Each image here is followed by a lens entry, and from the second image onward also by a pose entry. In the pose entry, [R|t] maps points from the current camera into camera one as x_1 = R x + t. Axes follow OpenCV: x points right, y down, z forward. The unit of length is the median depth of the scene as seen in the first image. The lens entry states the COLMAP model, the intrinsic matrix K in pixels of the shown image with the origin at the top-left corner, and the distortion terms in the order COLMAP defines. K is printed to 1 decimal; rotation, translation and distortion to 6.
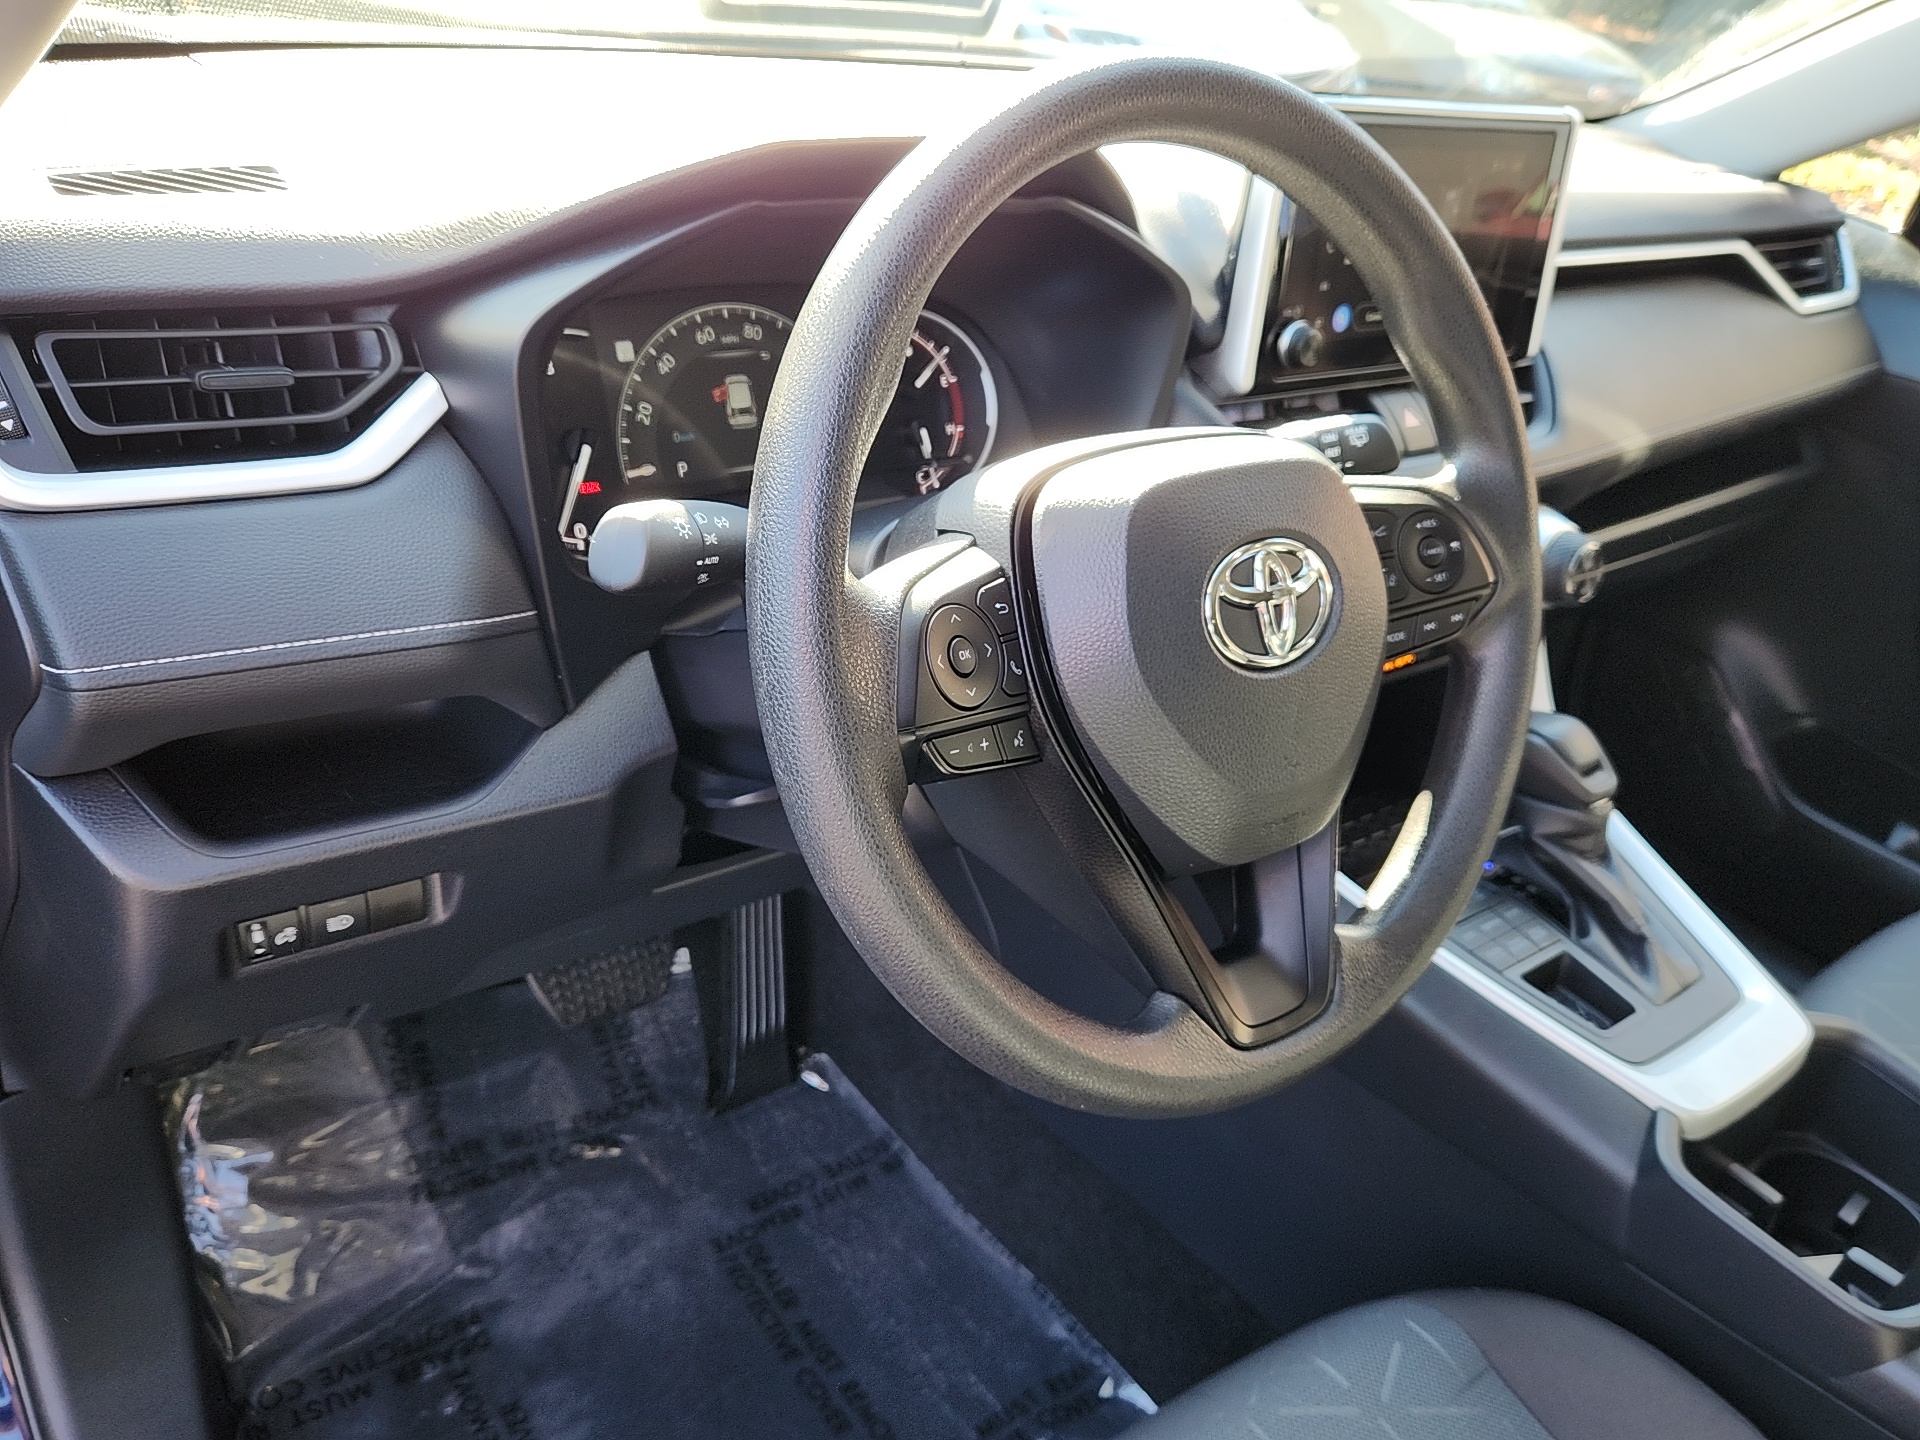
lens RADIAL K [[1481.6, 0, 960.0], [0, 1481.6, 720.0], [0, 0, 1]] dist [0.094547, -0.104851]
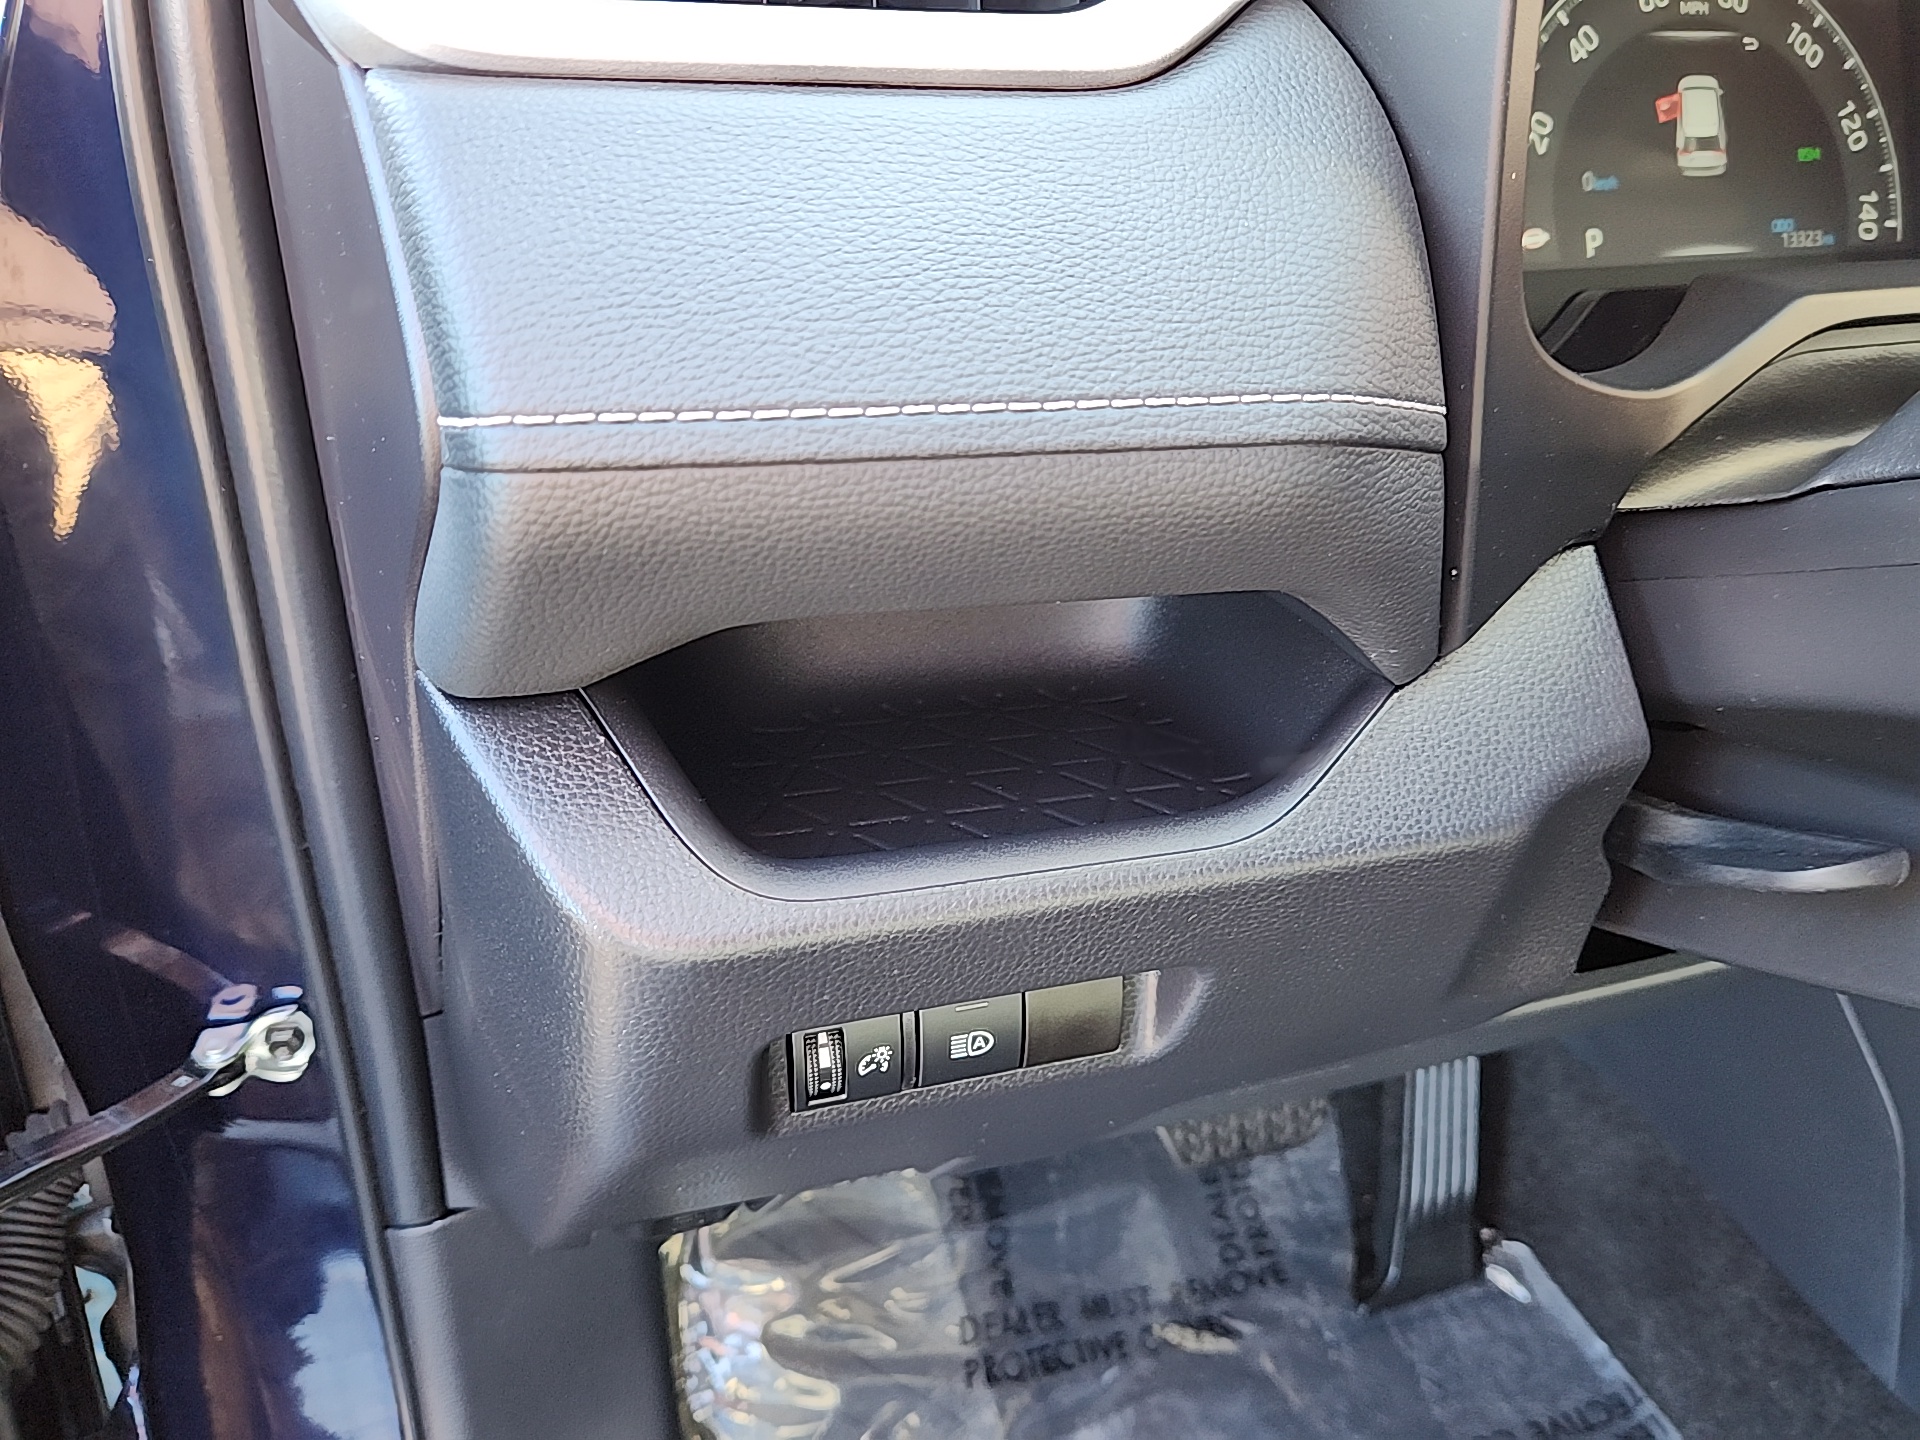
lens RADIAL K [[1426.1, 0, 1008.0], [0, 1426.1, 713.8], [0, 0, 1]] dist [0.074005, -0.070945]
pose [[0.955390, 0.059270, -0.289338, -0.159788], [-0.072965, 0.996656, -0.036768, 0.024344], [0.286192, 0.056240, 0.956520, 0.319456]]
